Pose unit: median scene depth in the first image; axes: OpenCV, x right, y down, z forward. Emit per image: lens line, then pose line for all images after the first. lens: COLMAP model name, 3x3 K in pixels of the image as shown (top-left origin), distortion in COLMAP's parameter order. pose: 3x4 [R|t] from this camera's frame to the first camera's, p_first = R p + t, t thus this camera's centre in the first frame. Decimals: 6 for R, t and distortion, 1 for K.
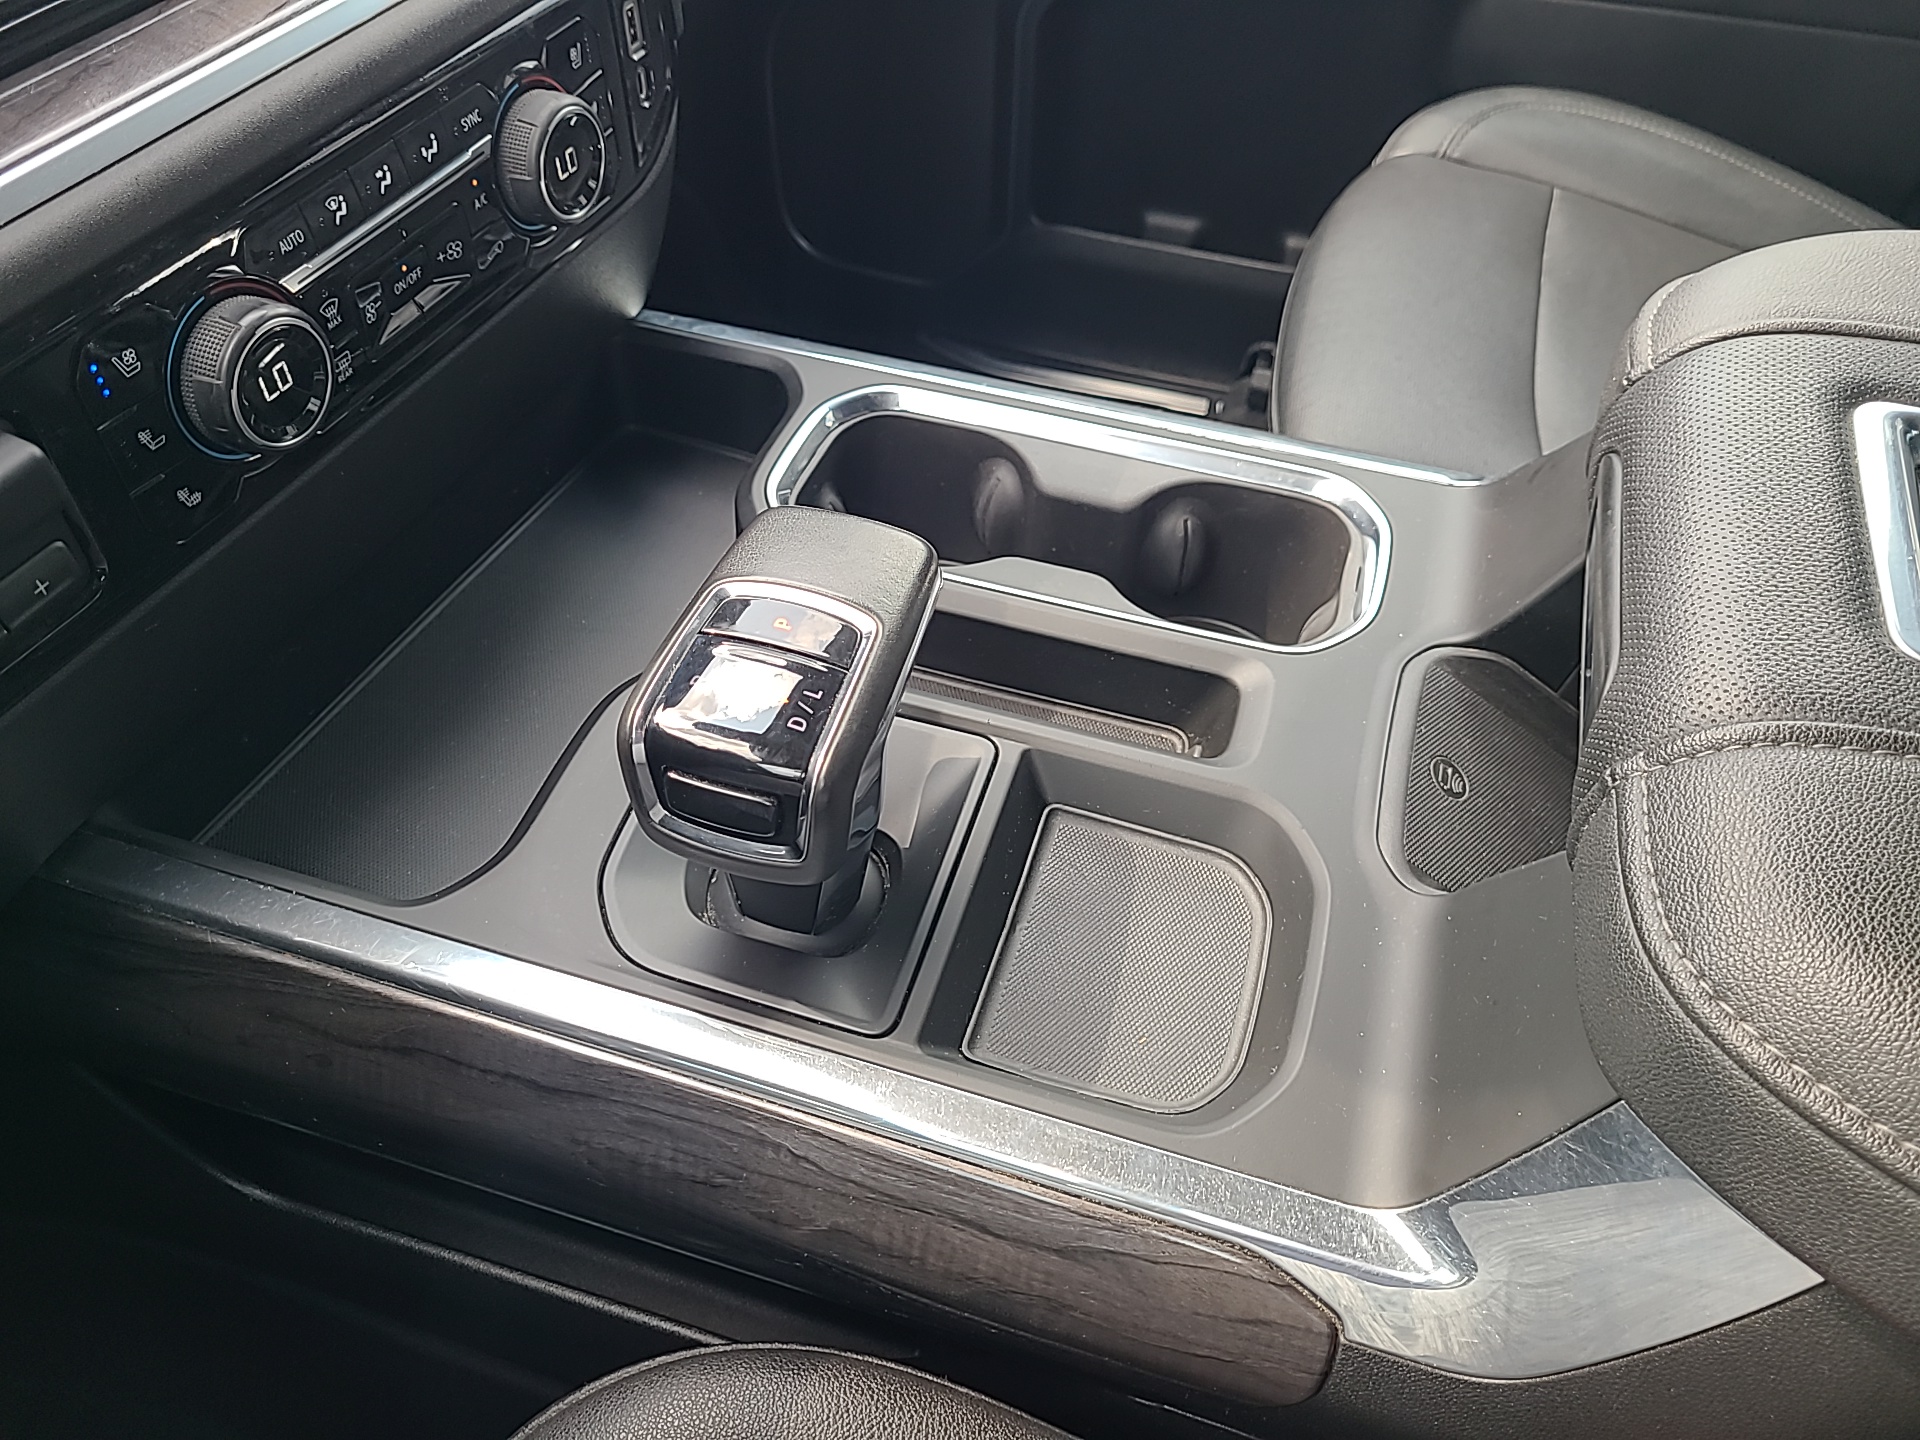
lens RADIAL K [[1534.6, 0, 933.2], [0, 1534.6, 721.7], [0, 0, 1]] dist [0.003155, 0.003051]
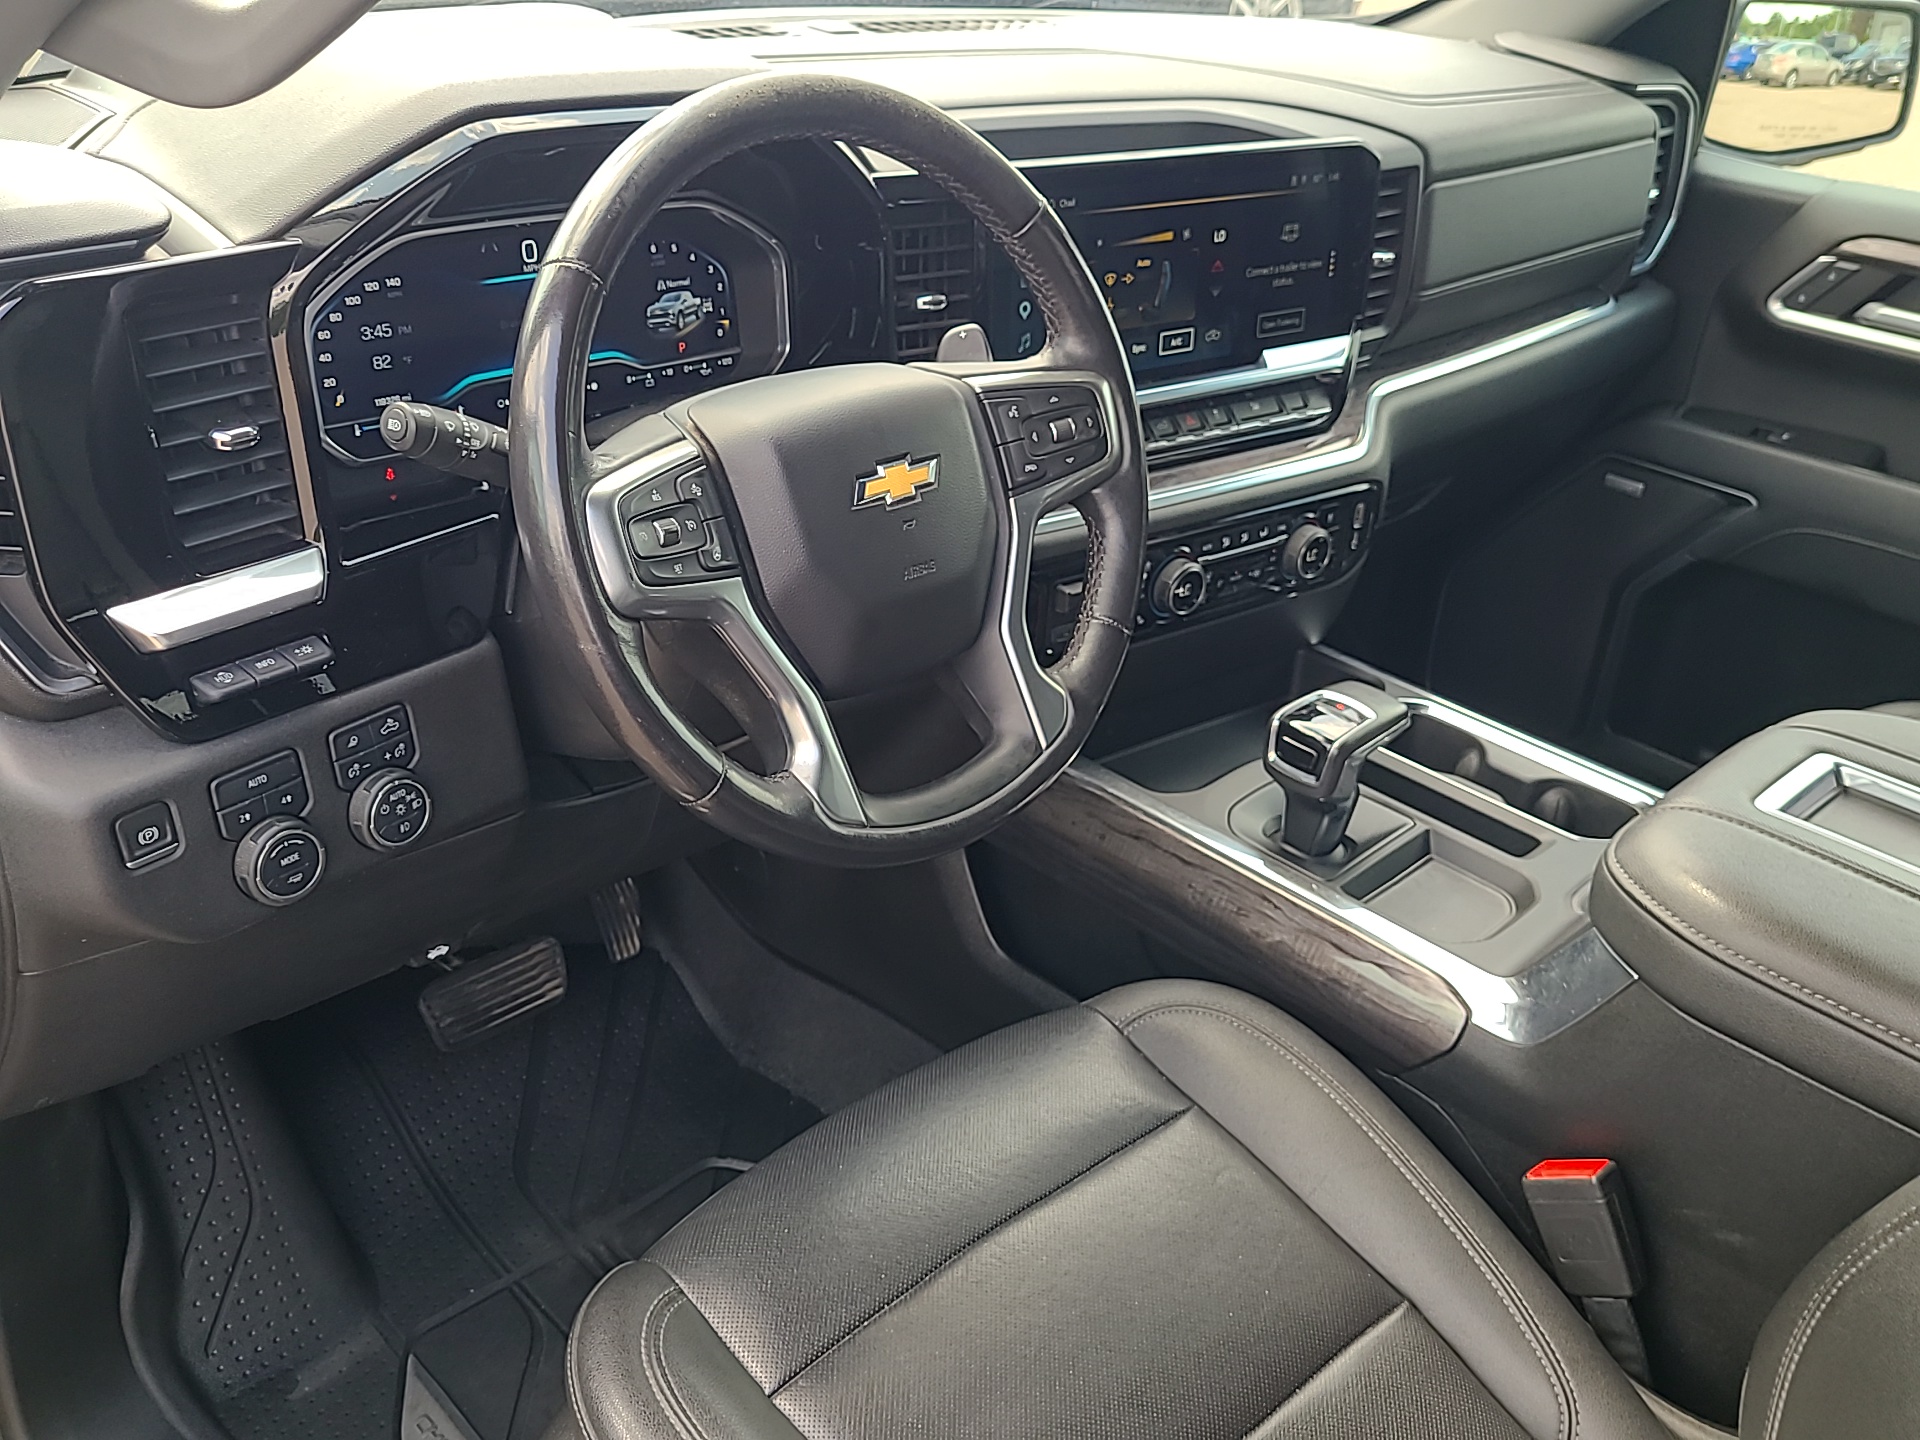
lens RADIAL K [[1534.6, 0, 933.2], [0, 1534.6, 721.7], [0, 0, 1]] dist [0.003155, 0.003051]
pose [[0.873500, 0.270003, -0.405088, 0.294634], [-0.383232, 0.894519, -0.230148, 0.670215], [0.300218, 0.356277, 0.884837, -1.243525]]
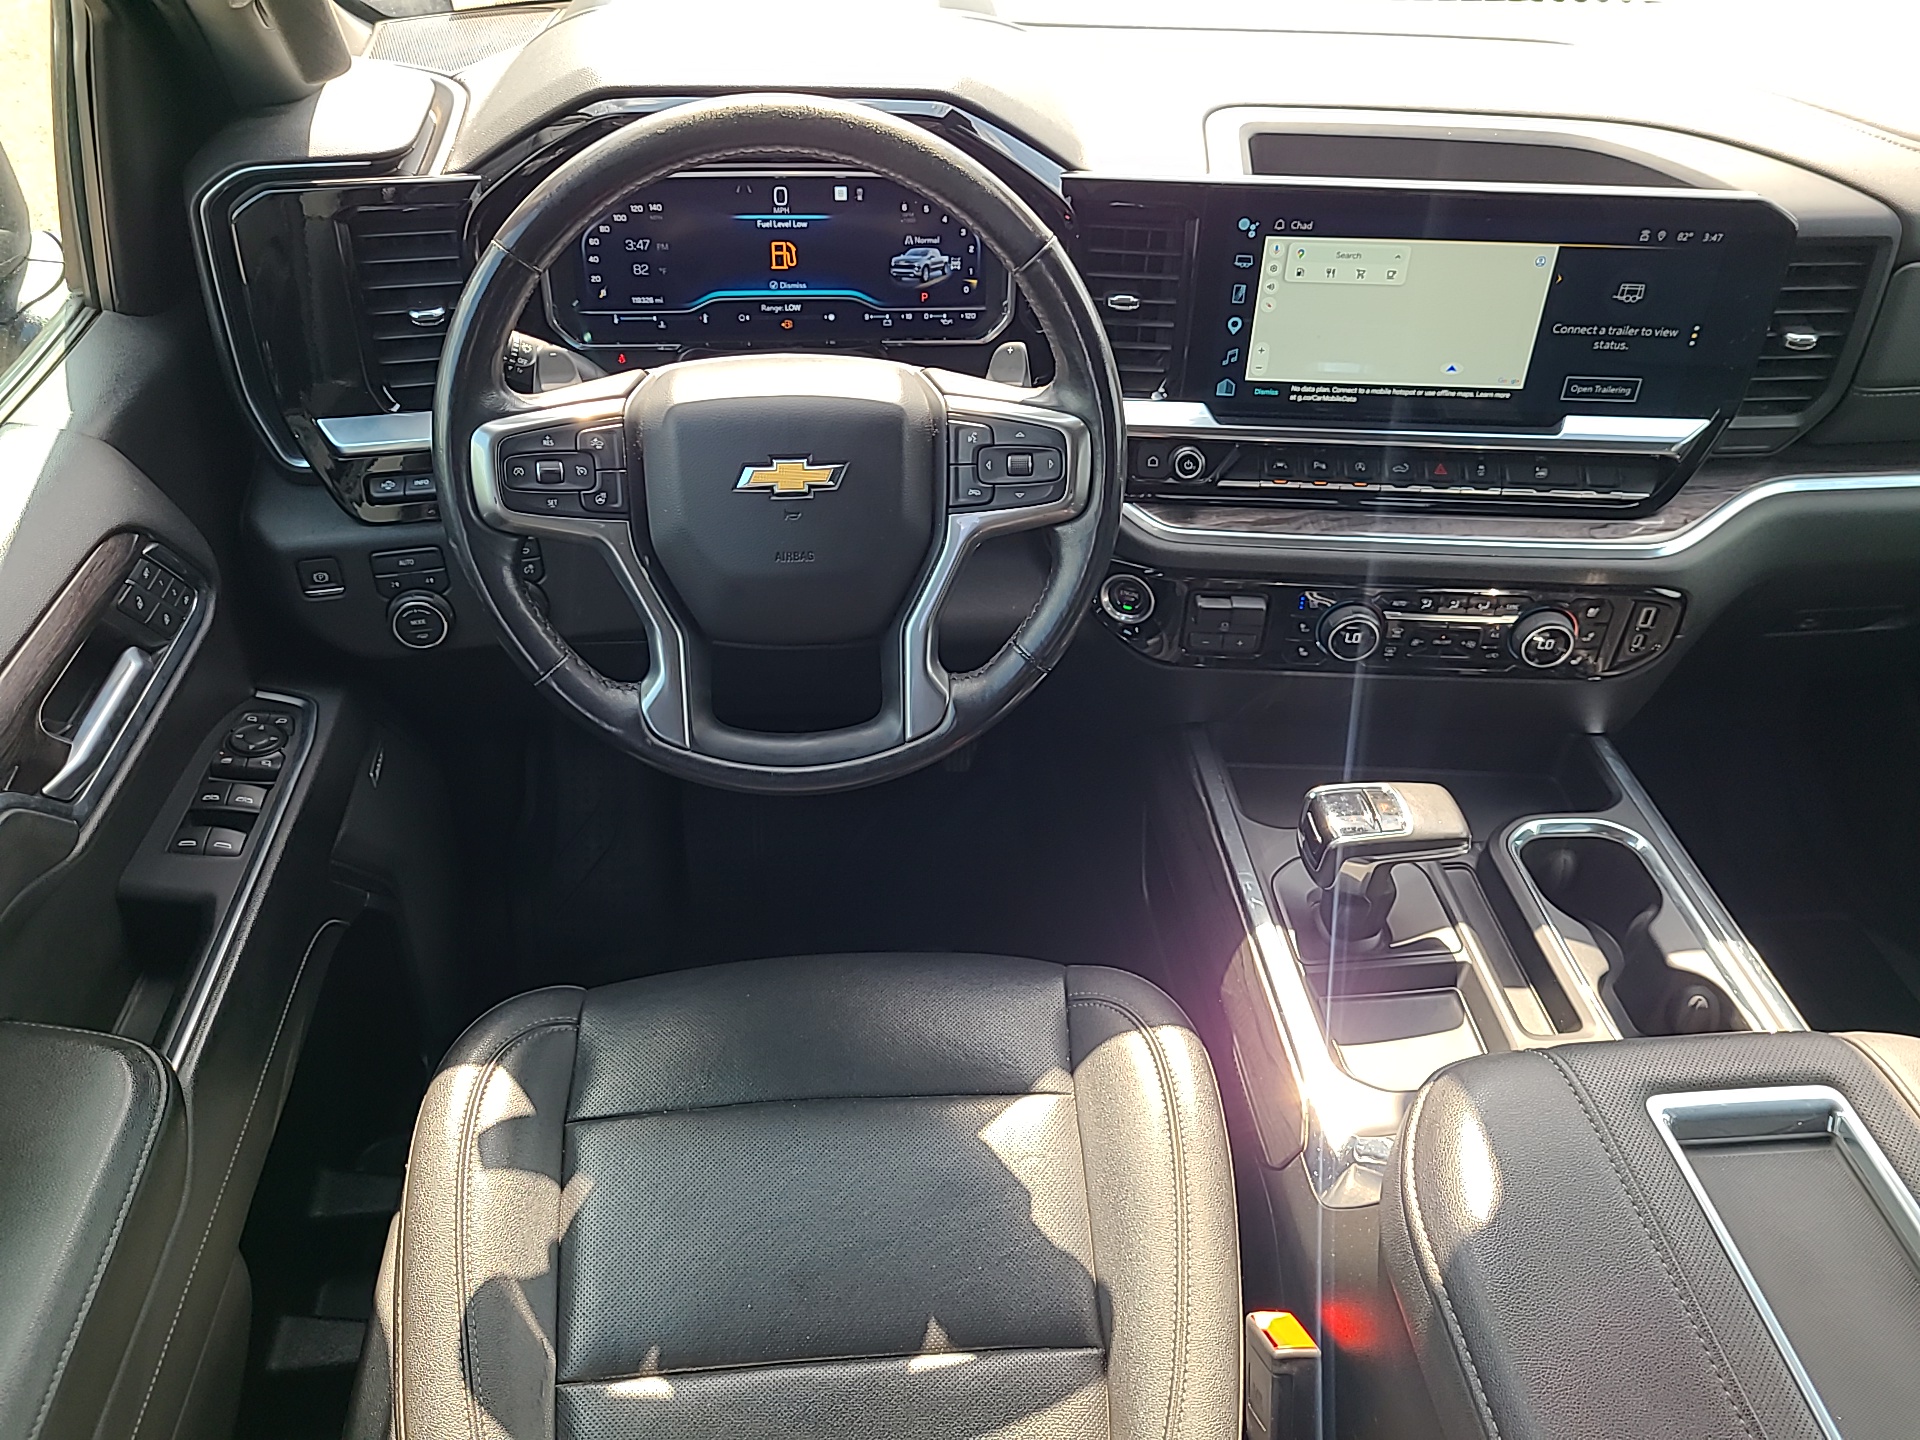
lens RADIAL K [[1325.7, 0, 960.0], [0, 1325.7, 720.0], [0, 0, 1]] dist [0.011106, -0.001307]
pose [[0.420222, 0.575006, -0.701984, 0.850050], [-0.681609, 0.710698, 0.174119, -0.047860], [0.599018, 0.405310, 0.690580, -0.815239]]
